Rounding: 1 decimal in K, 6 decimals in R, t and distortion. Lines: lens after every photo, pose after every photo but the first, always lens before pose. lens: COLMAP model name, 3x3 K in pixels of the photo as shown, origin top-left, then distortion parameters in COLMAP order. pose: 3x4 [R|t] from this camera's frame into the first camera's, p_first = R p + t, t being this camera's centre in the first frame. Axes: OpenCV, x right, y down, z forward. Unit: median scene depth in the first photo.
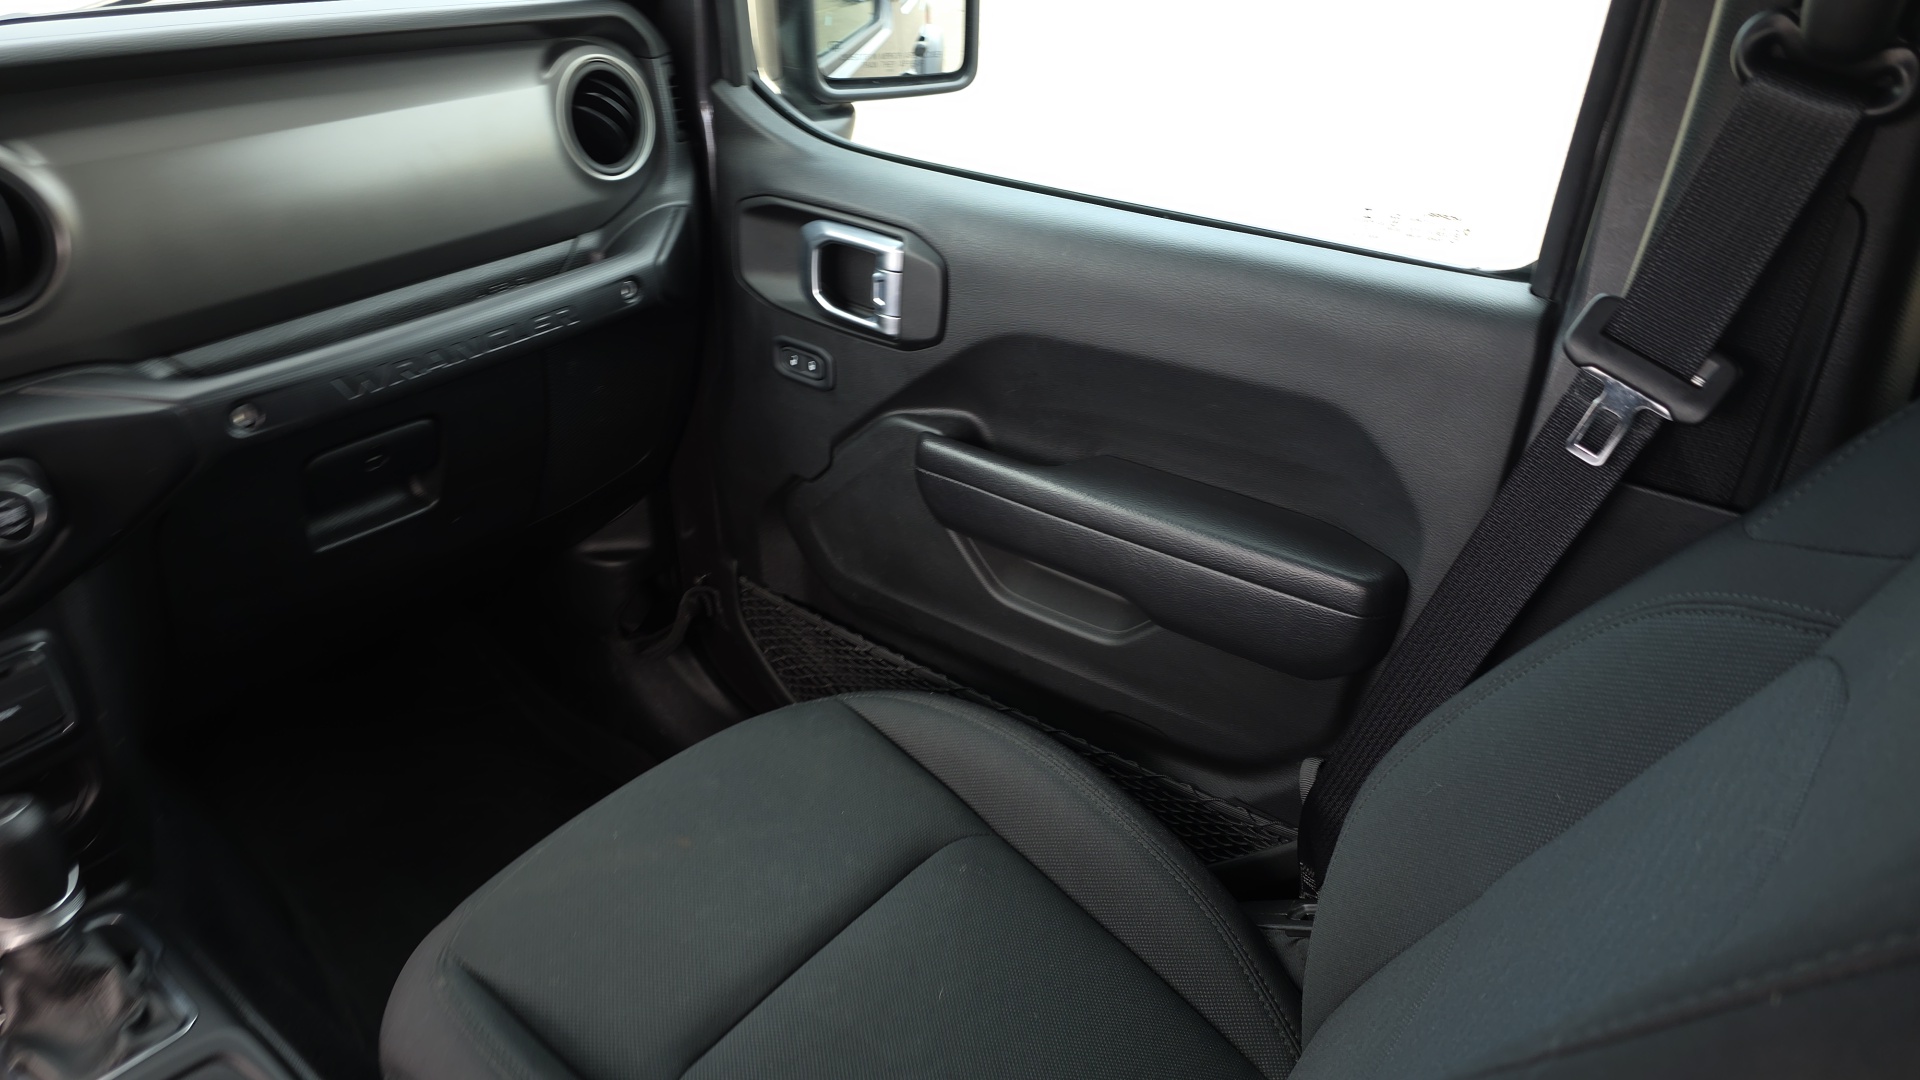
lens RADIAL K [[1295.5, 0, 985.7], [0, 1295.5, 580.9], [0, 0, 1]] dist [0.065739, -0.063436]
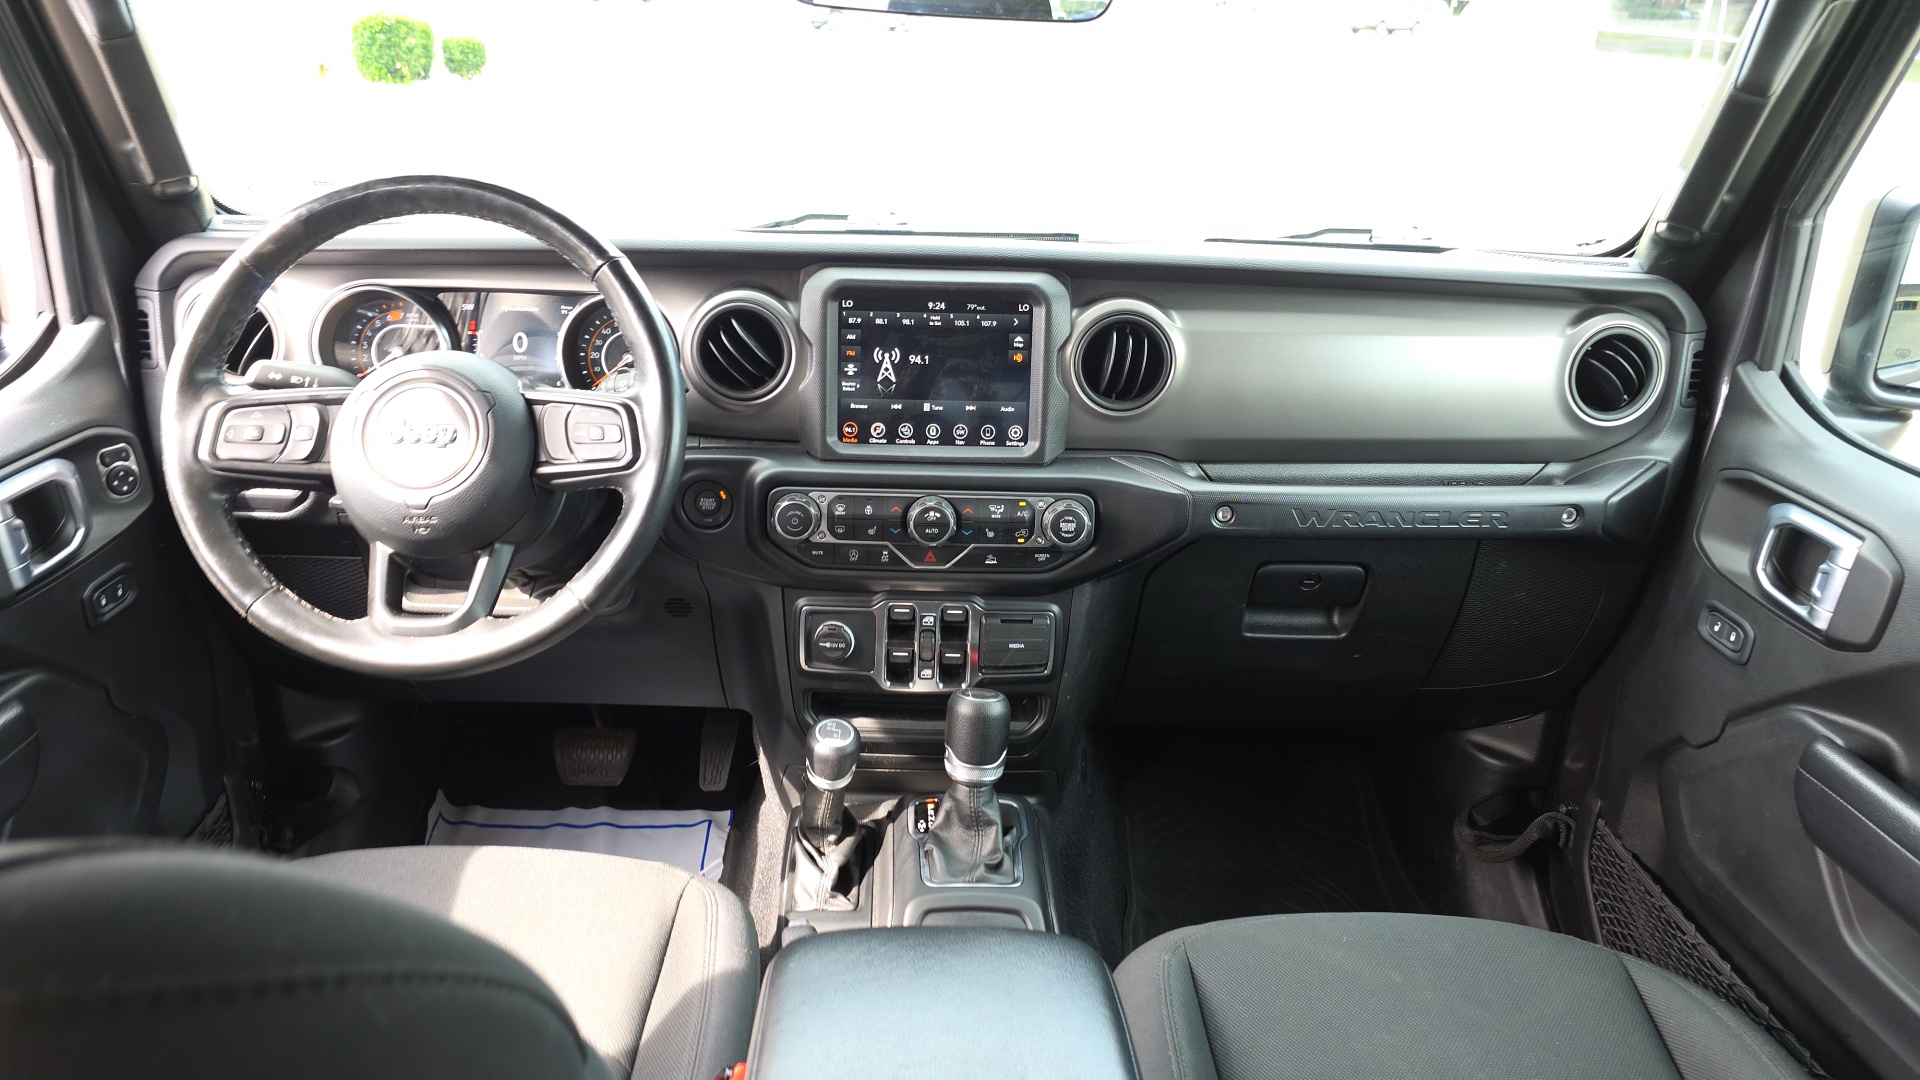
lens RADIAL K [[1296.2, 0, 937.8], [0, 1296.2, 540.7], [0, 0, 1]] dist [0.101798, -0.122037]
pose [[0.639425, 0.278368, -0.716692, 0.187911], [-0.416840, 0.908783, -0.018923, 0.041276], [0.646050, 0.310846, 0.697133, -0.122690]]
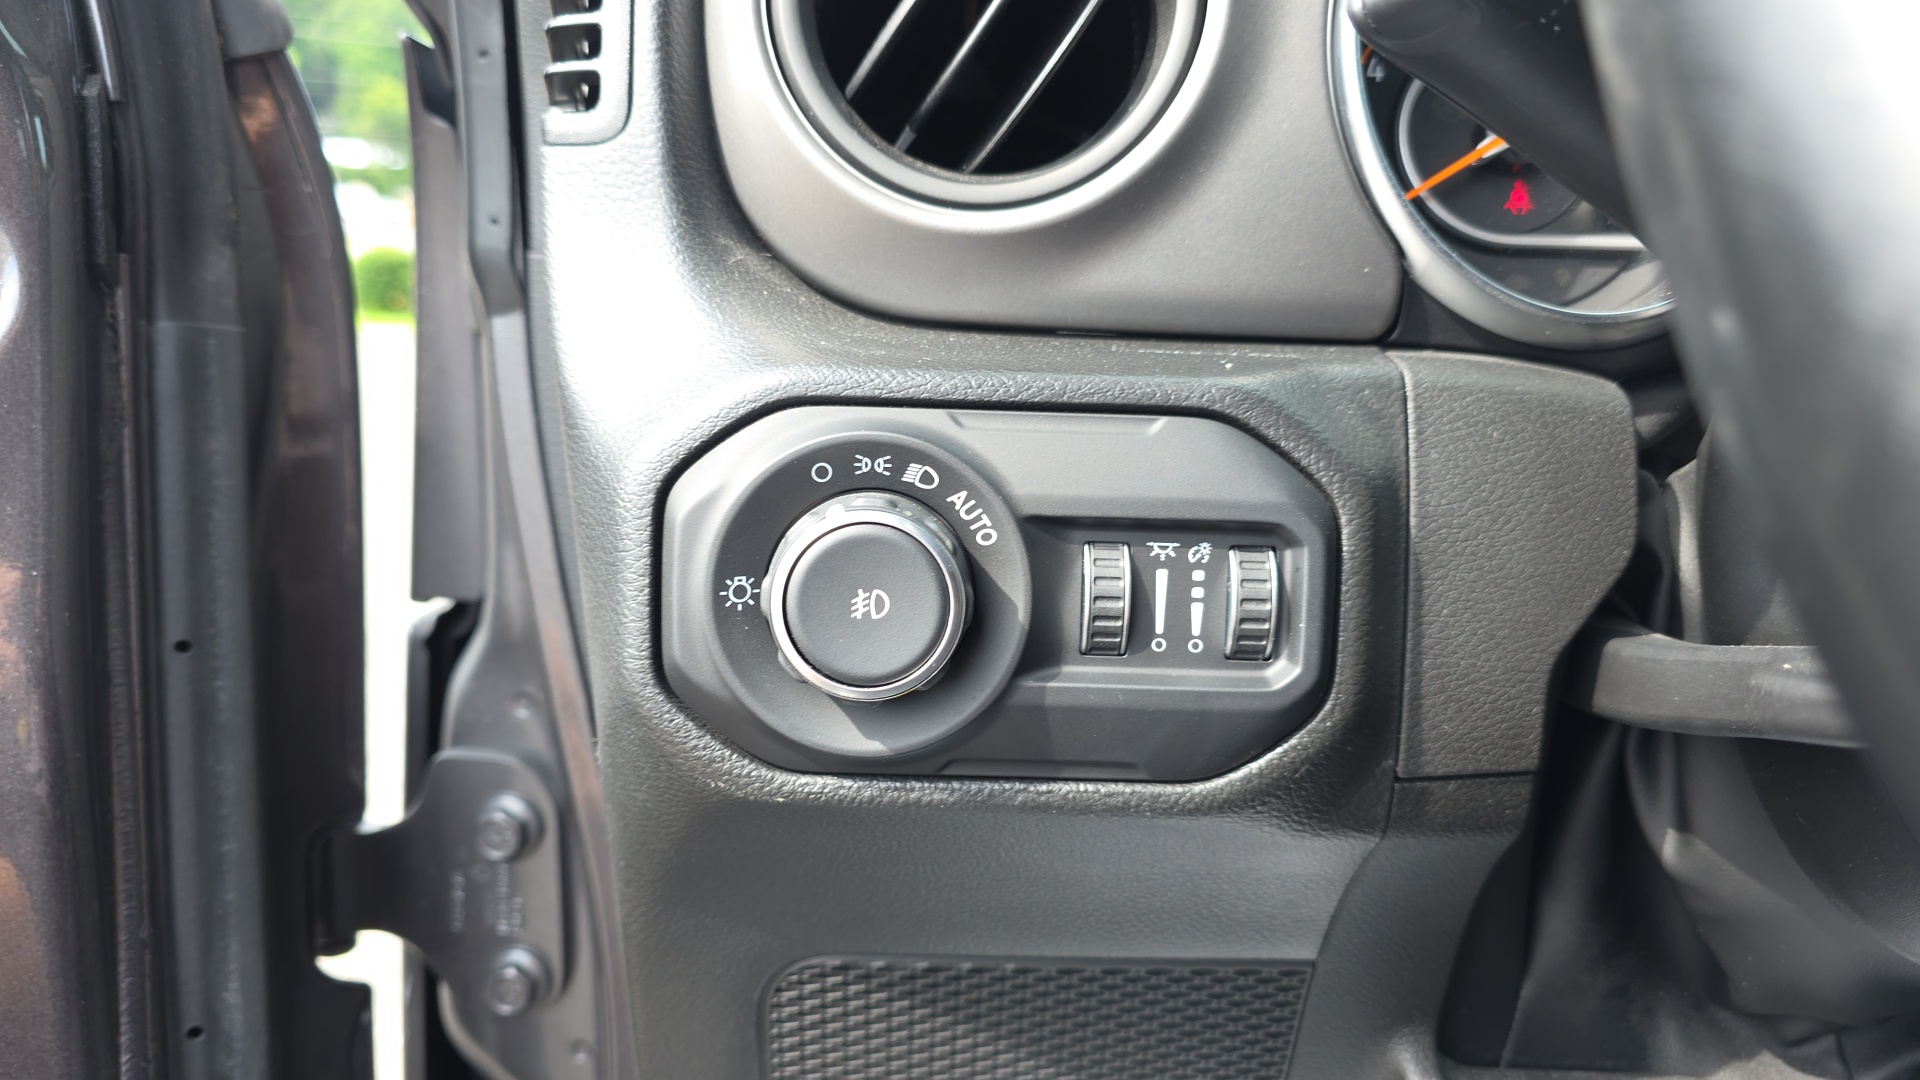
lens RADIAL K [[1329.7, 0, 943.4], [0, 1329.7, 536.9], [0, 0, 1]] dist [0.038971, -0.066950]
pose [[0.661355, 0.128199, -0.739036, -0.806890], [-0.403351, 0.891484, -0.206311, 0.253031], [0.632390, 0.434536, 0.641297, 0.086217]]
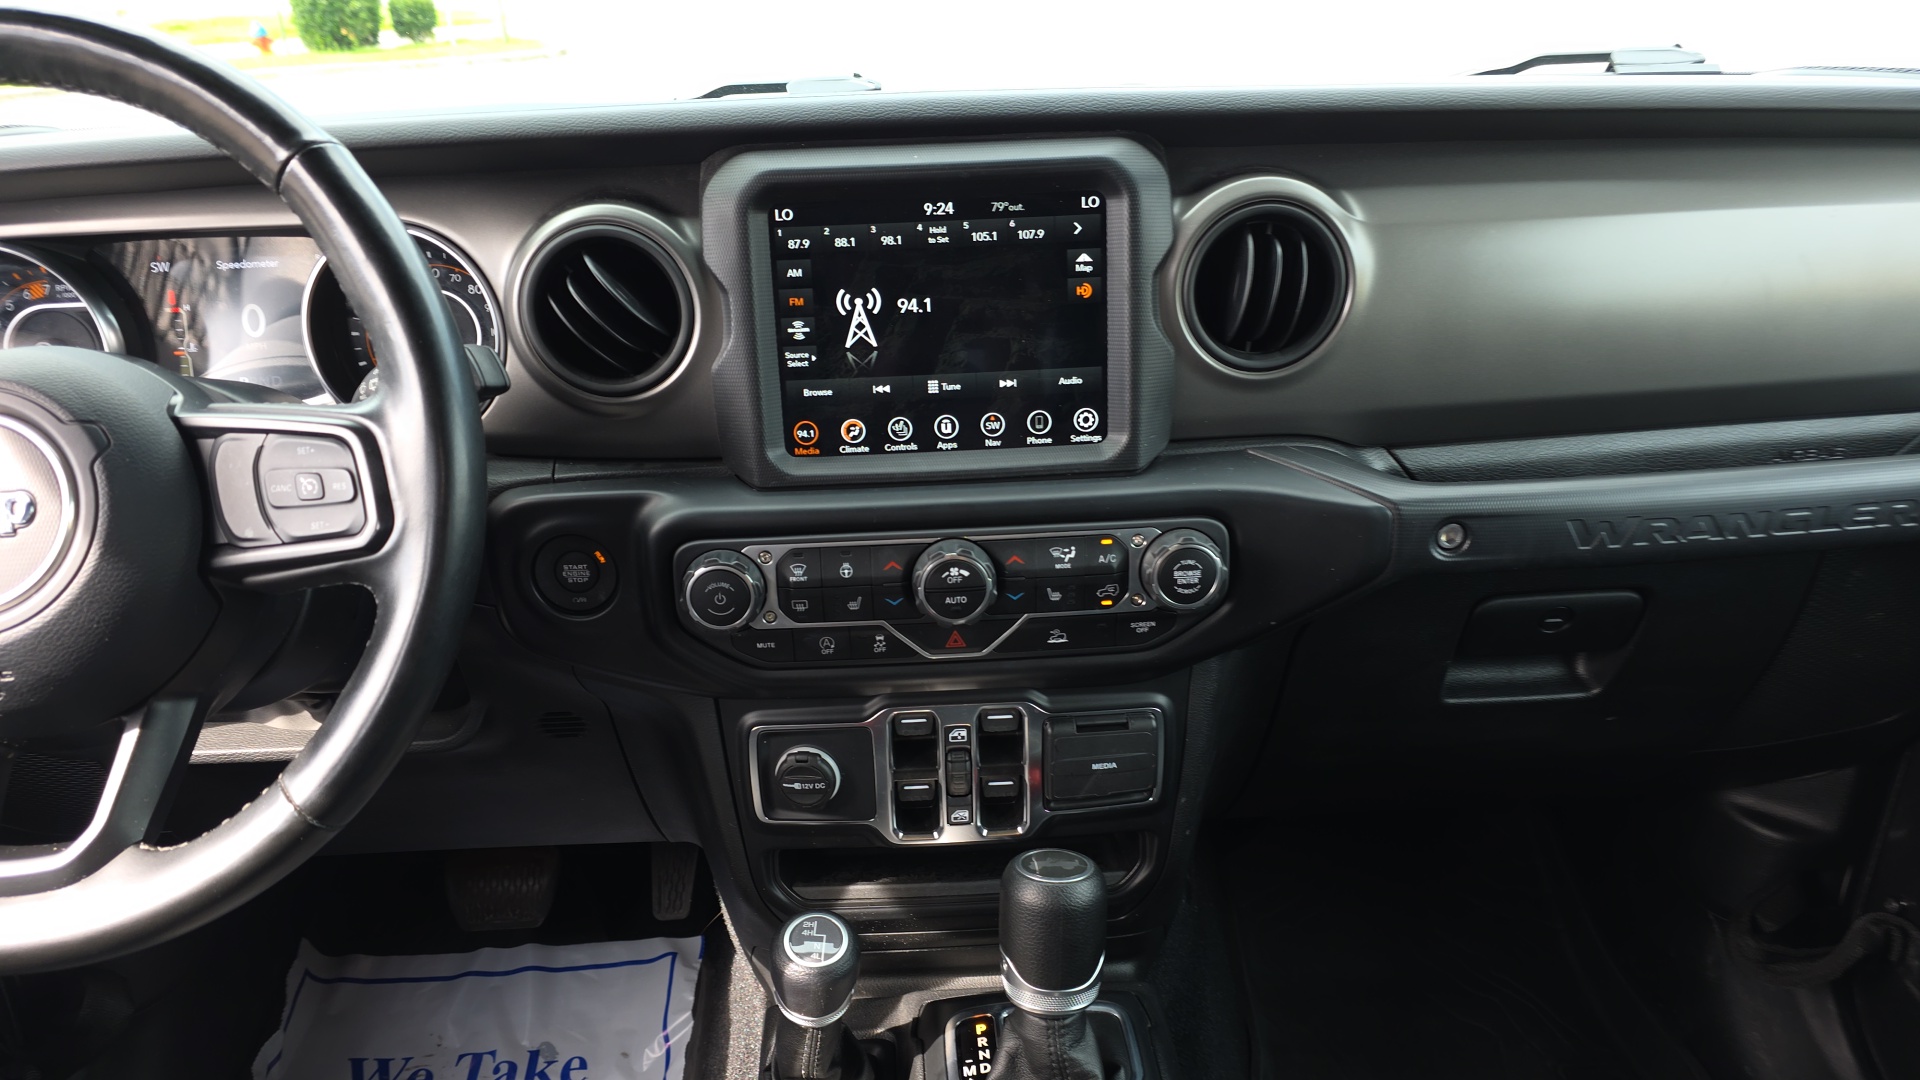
lens RADIAL K [[1298.8, 0, 948.6], [0, 1298.8, 583.9], [0, 0, 1]] dist [0.098360, -0.119495]
pose [[0.659812, 0.285104, -0.695244, -0.144309], [-0.355730, 0.933495, 0.045205, -0.017267], [0.661894, 0.217493, 0.717351, 0.156111]]
